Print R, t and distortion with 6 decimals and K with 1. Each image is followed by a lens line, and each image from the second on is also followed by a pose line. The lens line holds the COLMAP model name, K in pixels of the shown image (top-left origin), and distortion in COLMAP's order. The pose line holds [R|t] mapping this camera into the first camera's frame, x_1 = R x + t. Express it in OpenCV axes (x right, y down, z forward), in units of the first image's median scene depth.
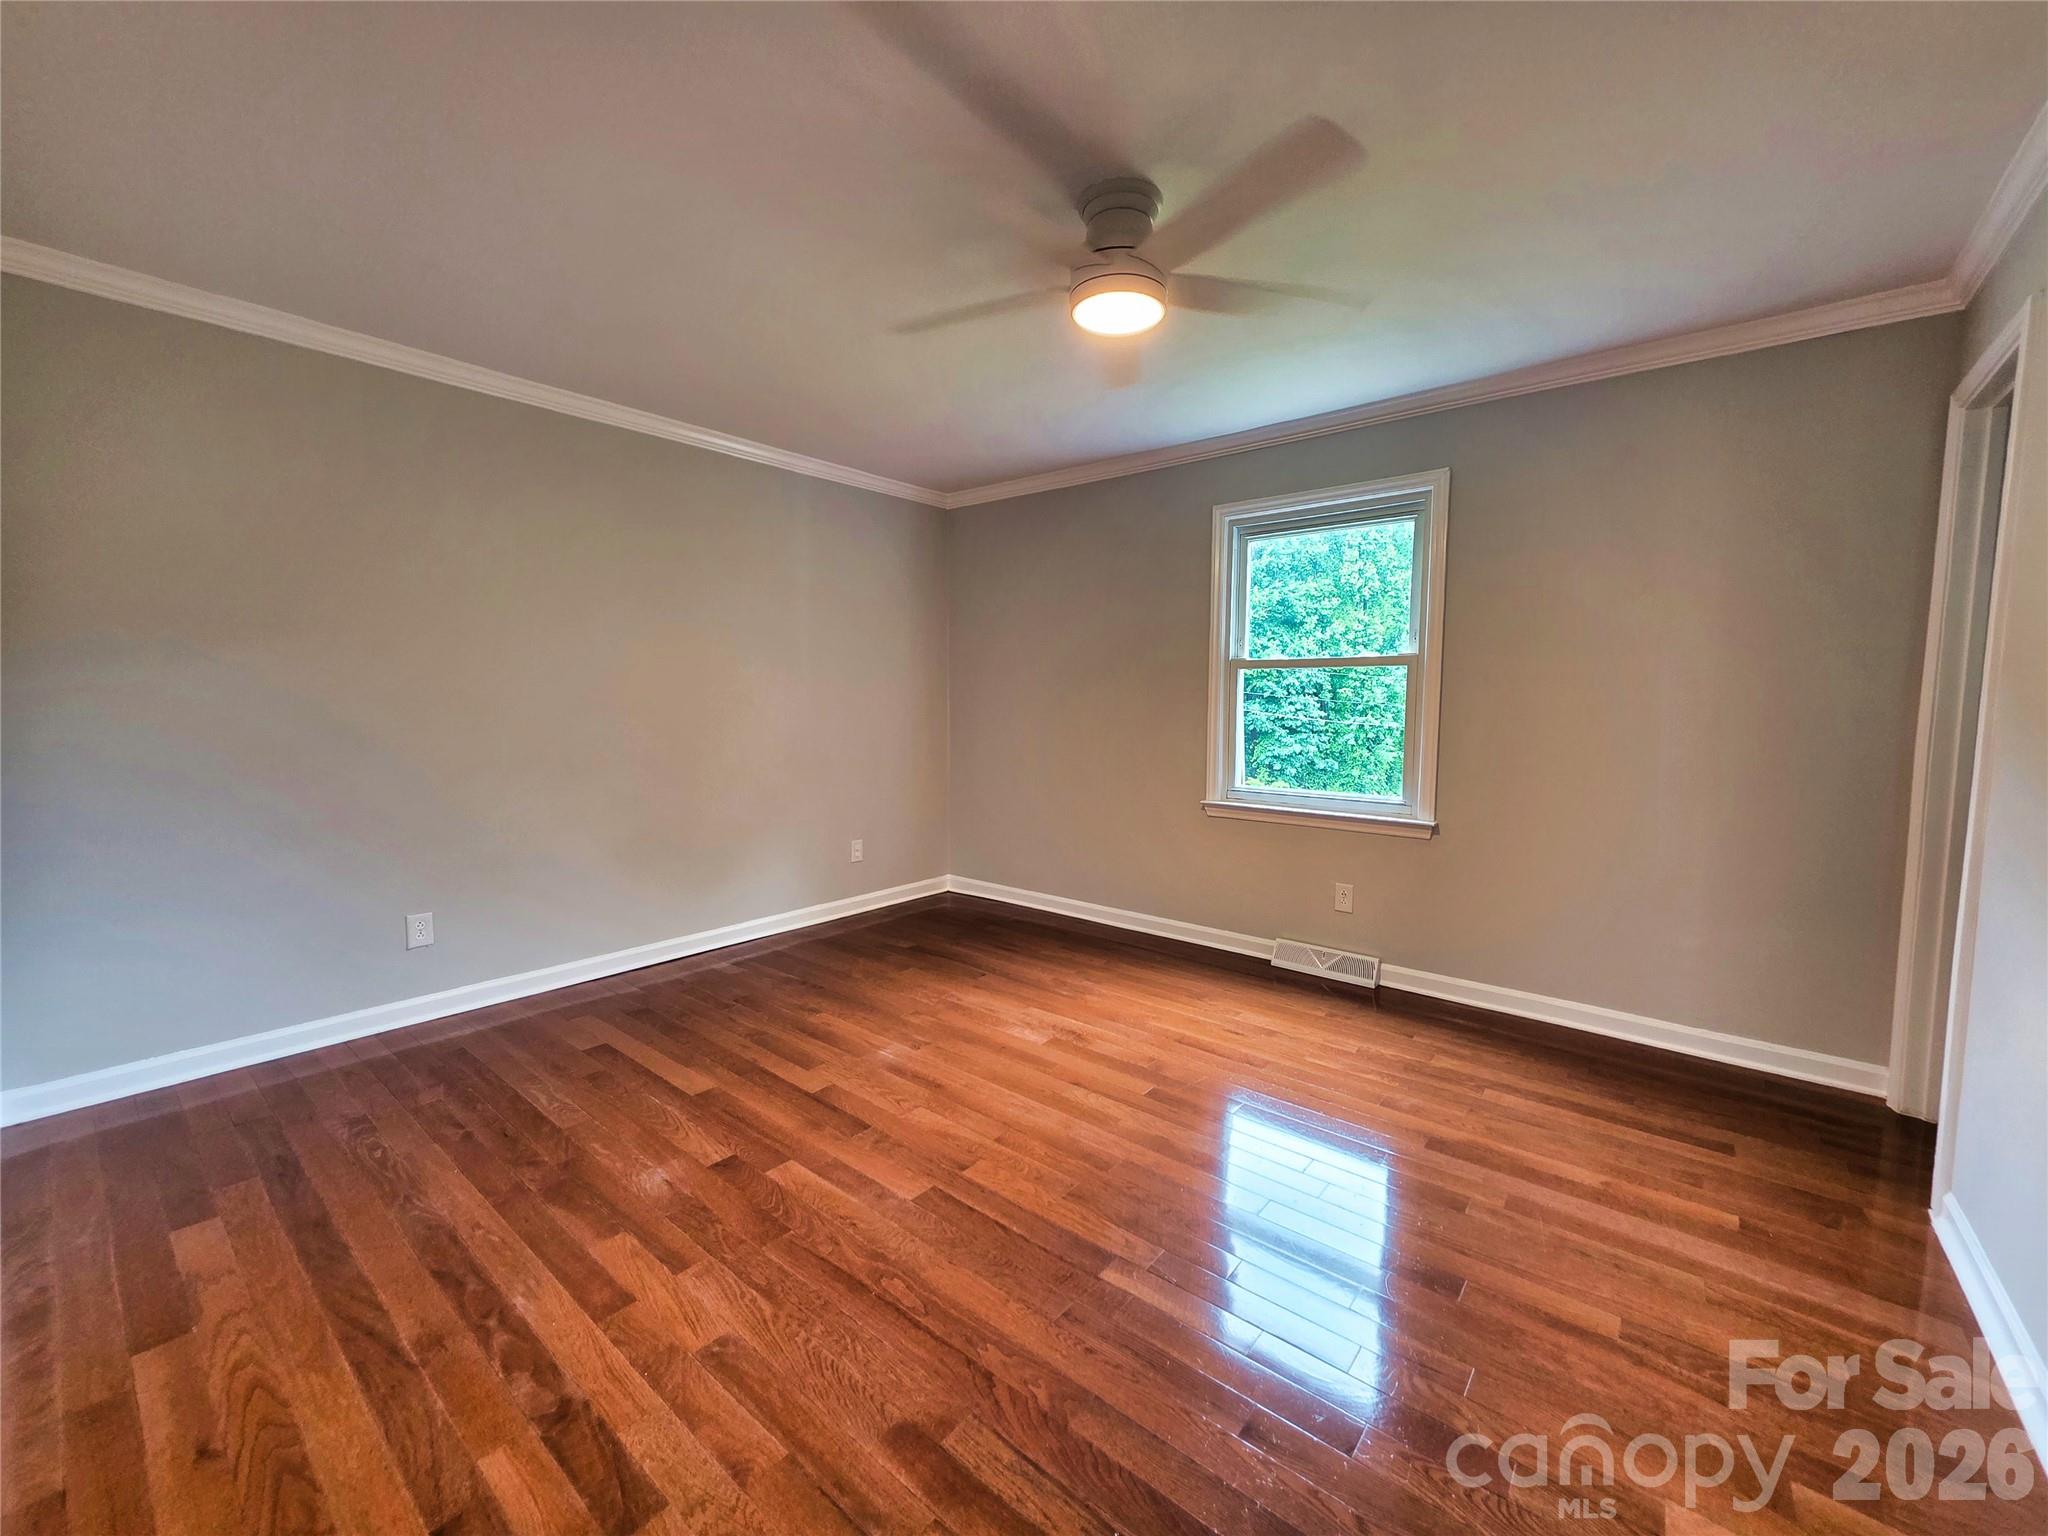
lens RADIAL K [[823.2, 0, 1035.3], [0, 823.2, 761.4], [0, 0, 1]] dist [0.007733, 0.000126]
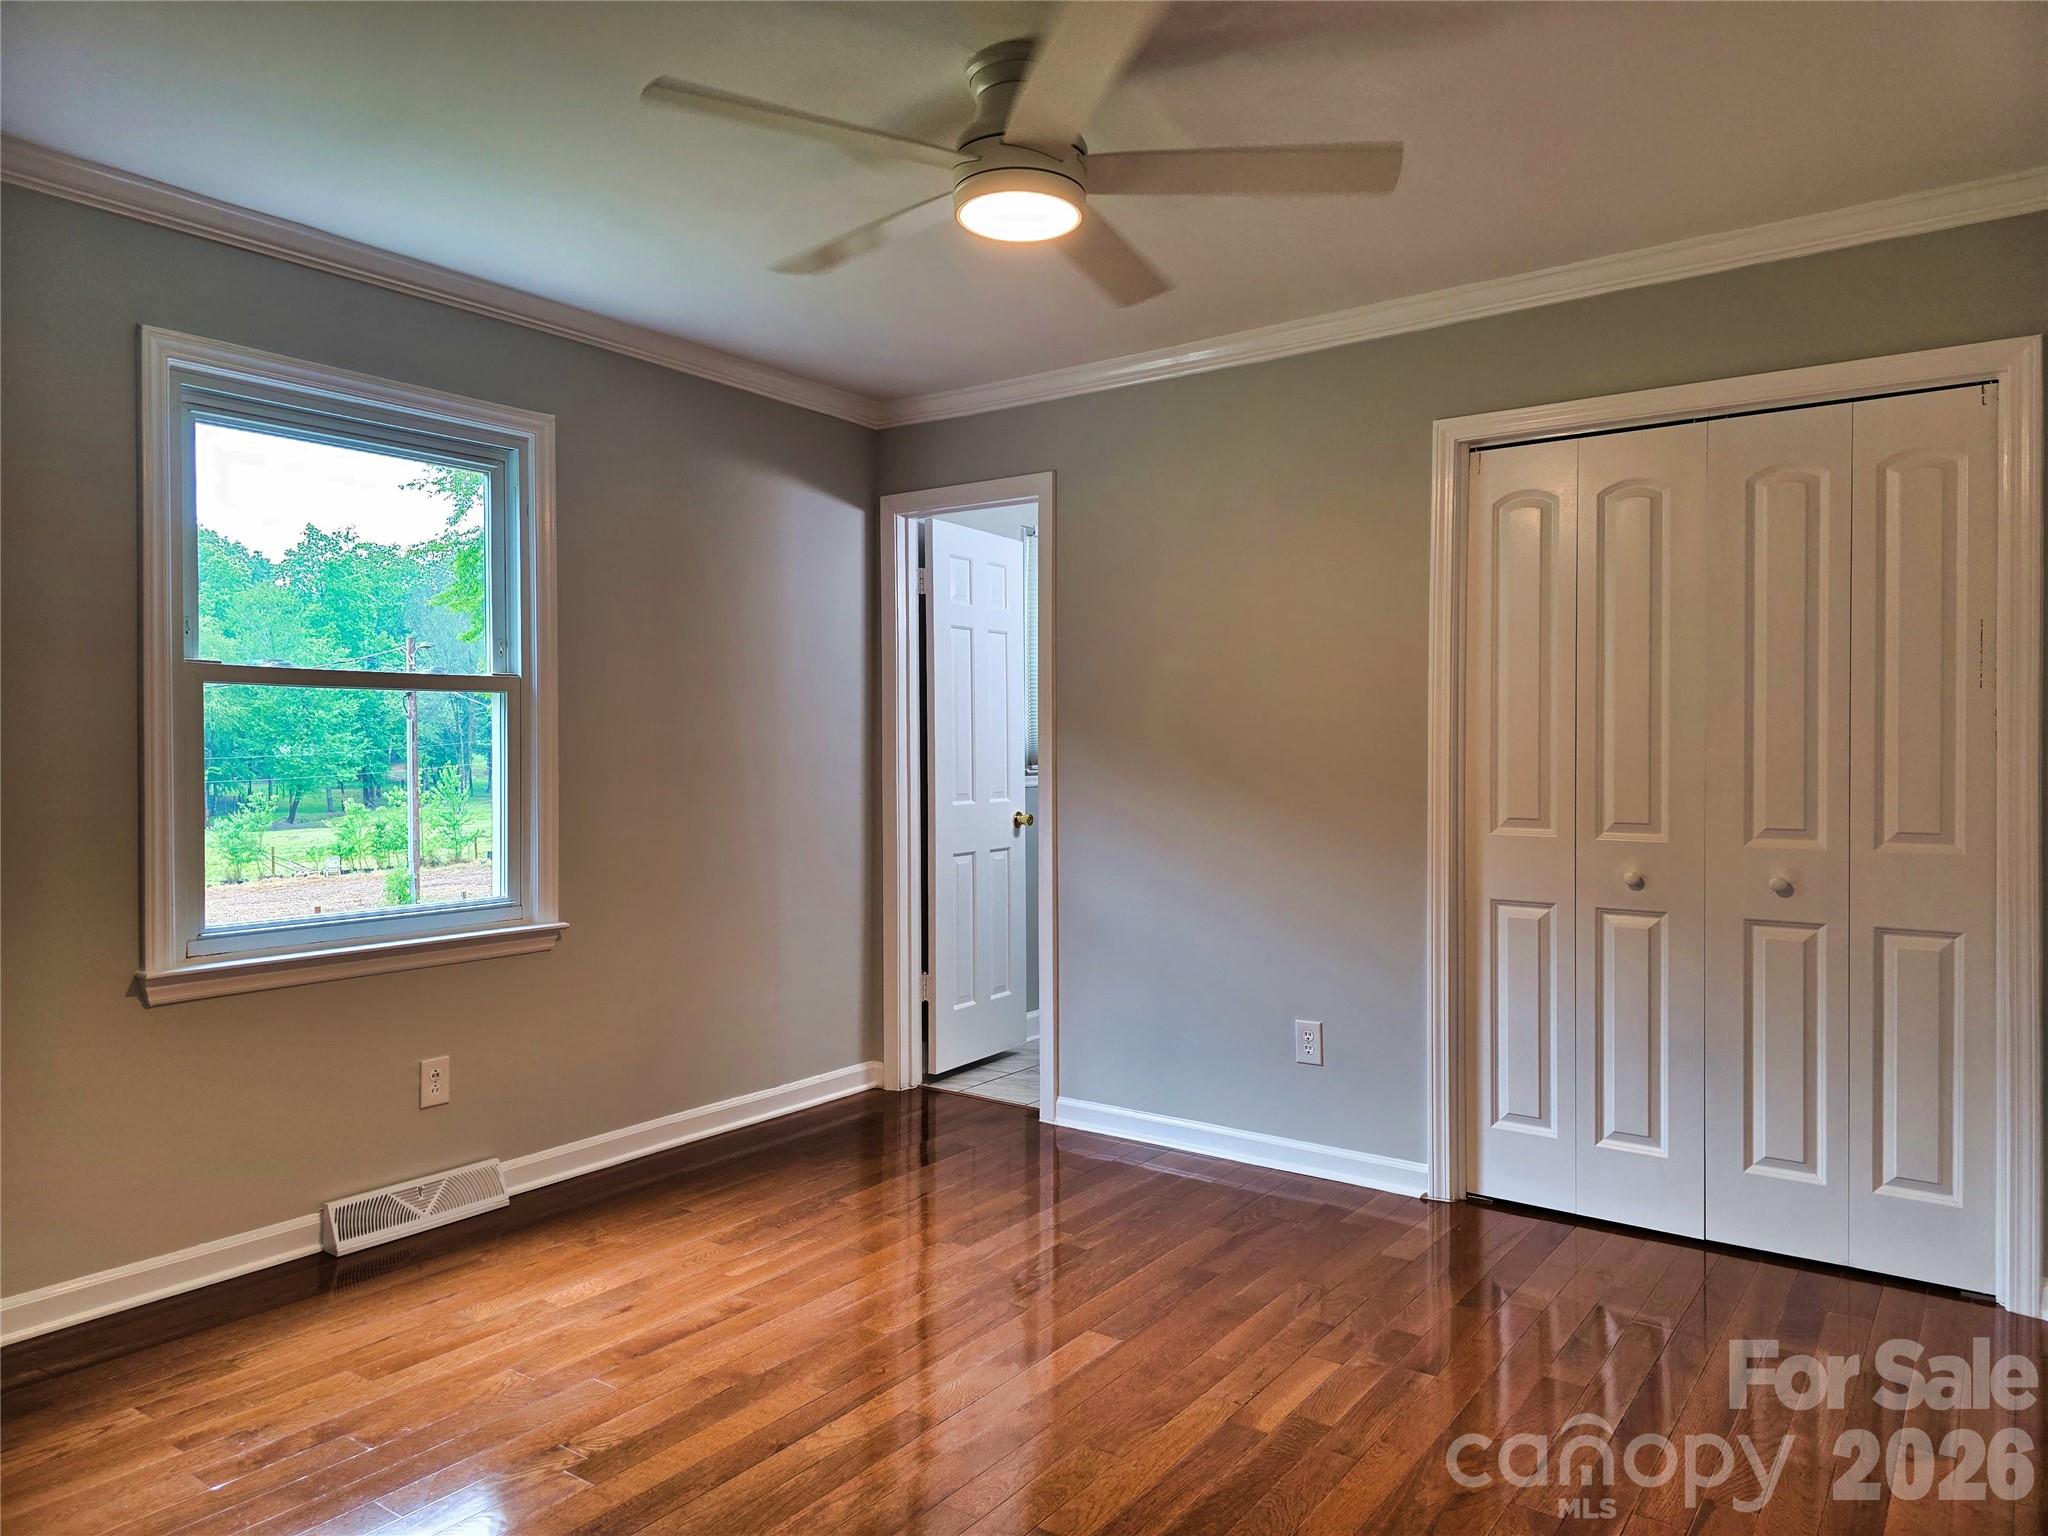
lens RADIAL K [[1377.7, 0, 1013.6], [0, 1377.7, 761.7], [0, 0, 1]] dist [0.052621, -0.043546]
pose [[-0.042723, -0.024661, 0.998783, -0.676943], [0.086241, 0.995873, 0.028278, -0.058512], [-0.995358, 0.087344, -0.040420, 0.654852]]
